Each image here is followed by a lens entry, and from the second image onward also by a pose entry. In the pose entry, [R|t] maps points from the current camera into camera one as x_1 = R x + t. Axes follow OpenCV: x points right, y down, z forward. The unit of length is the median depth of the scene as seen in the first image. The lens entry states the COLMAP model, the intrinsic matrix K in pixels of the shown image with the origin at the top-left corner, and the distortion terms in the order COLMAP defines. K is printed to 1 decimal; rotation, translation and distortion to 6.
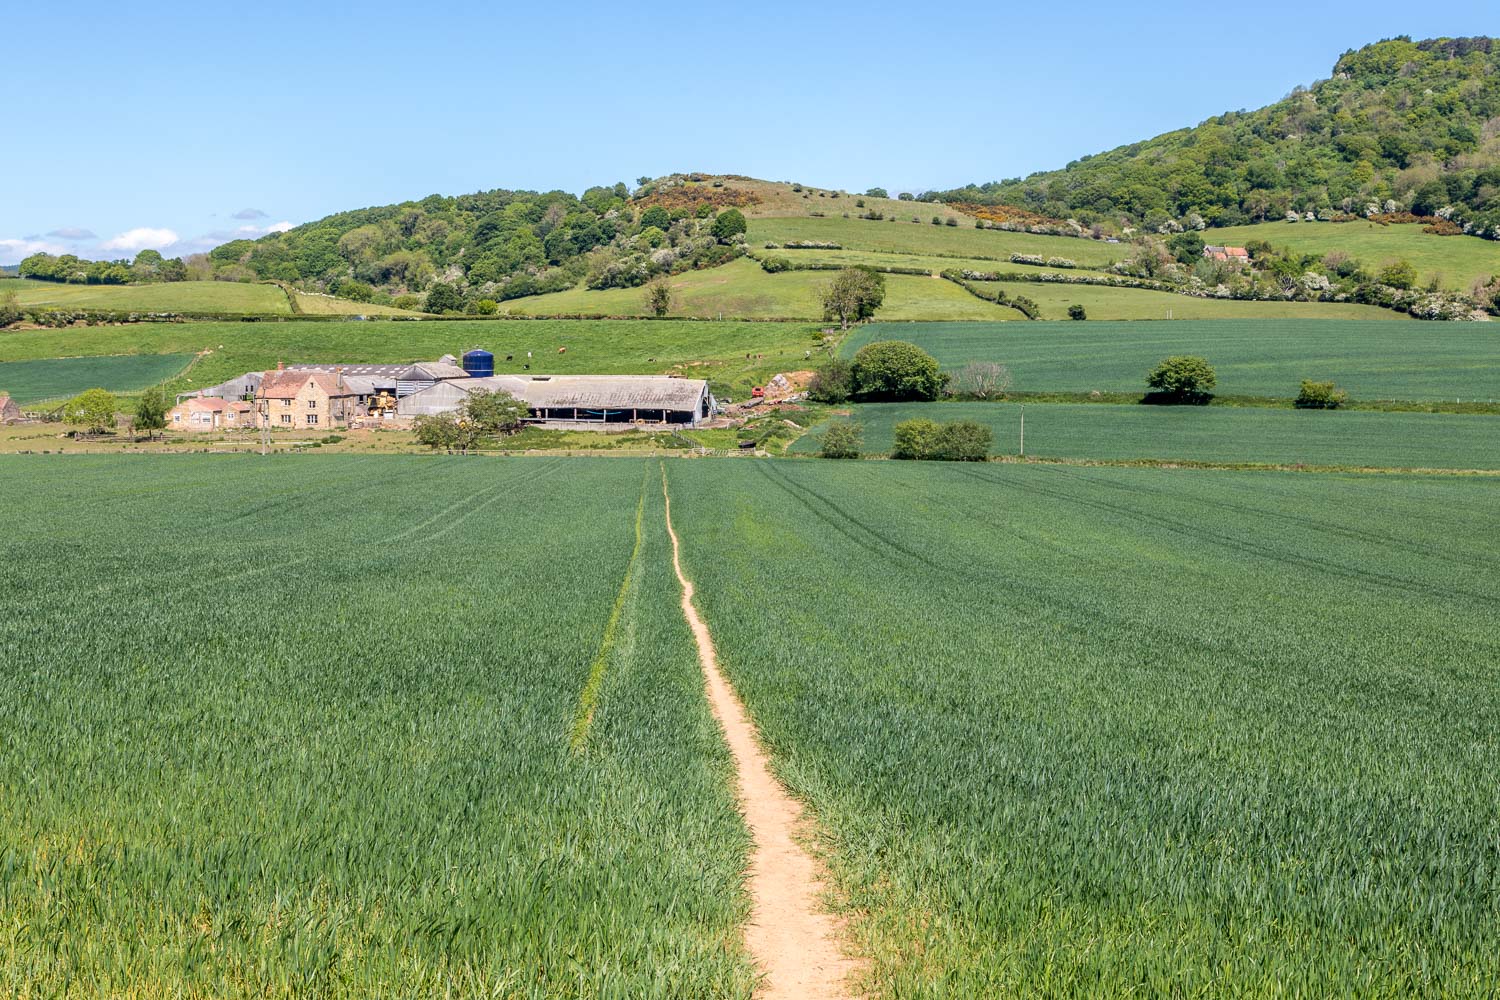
lens RADIAL K [[1824.6, 0, 750.0], [0, 1824.6, 500.0], [0, 0, 1]] dist [0.030787, -0.006683]
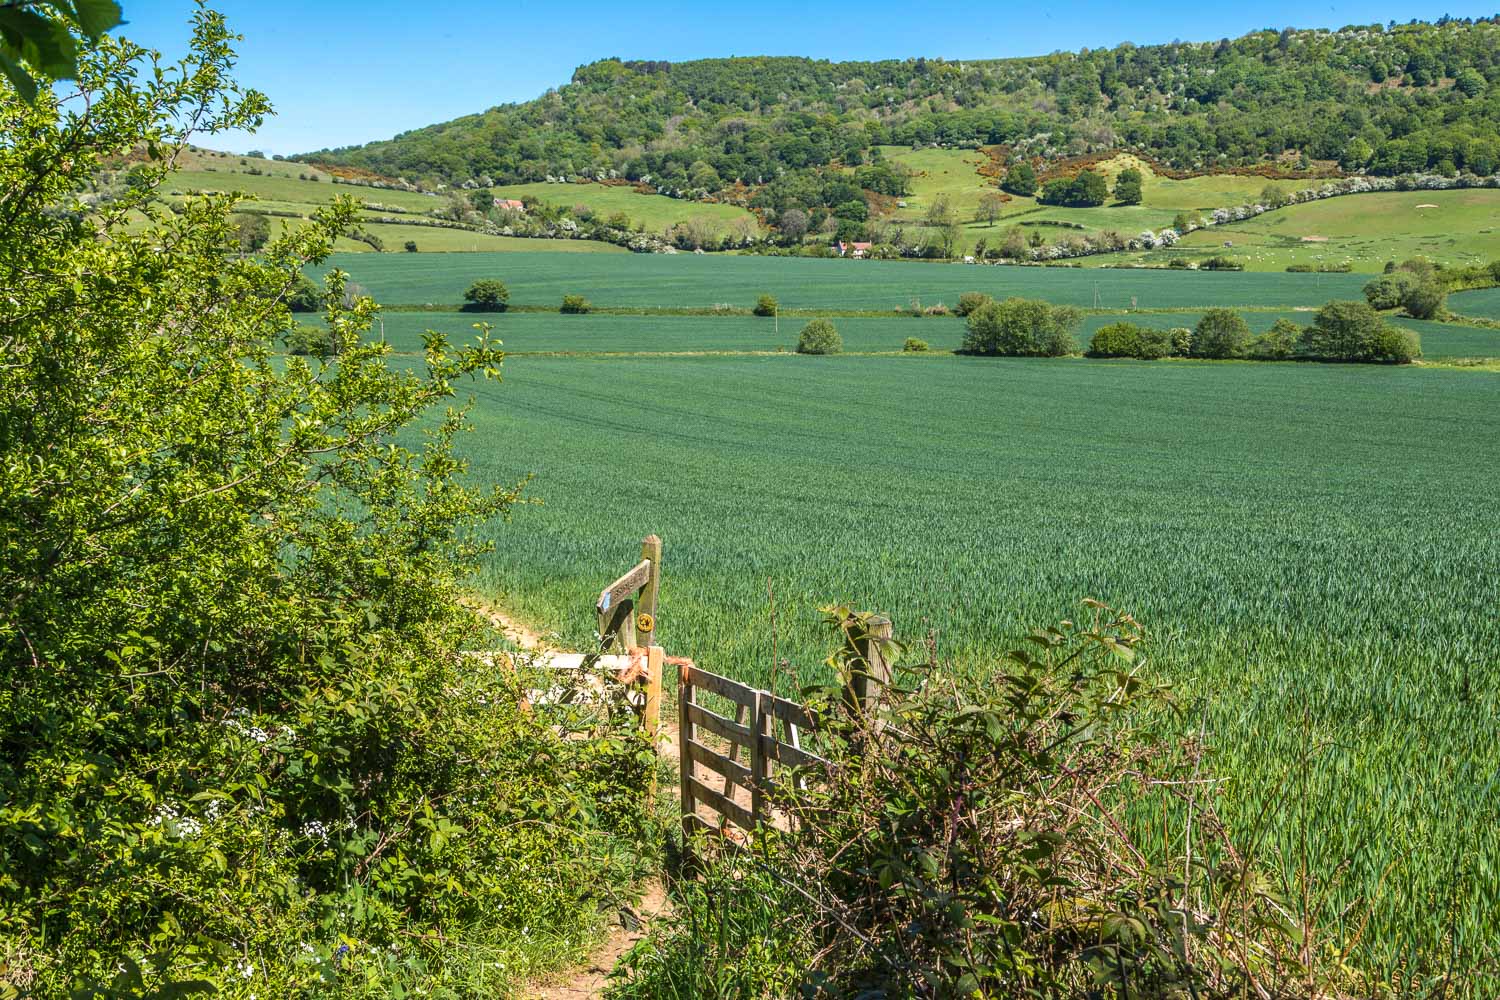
lens RADIAL K [[1498.8, 0, 750.0], [0, 1498.8, 500.0], [0, 0, 1]] dist [-0.000113, -0.000336]
pose [[0.907230, -0.069326, 0.414883, -0.079065], [0.027481, 0.993986, 0.106000, -0.021206], [-0.419736, -0.084765, 0.903679, -0.187241]]
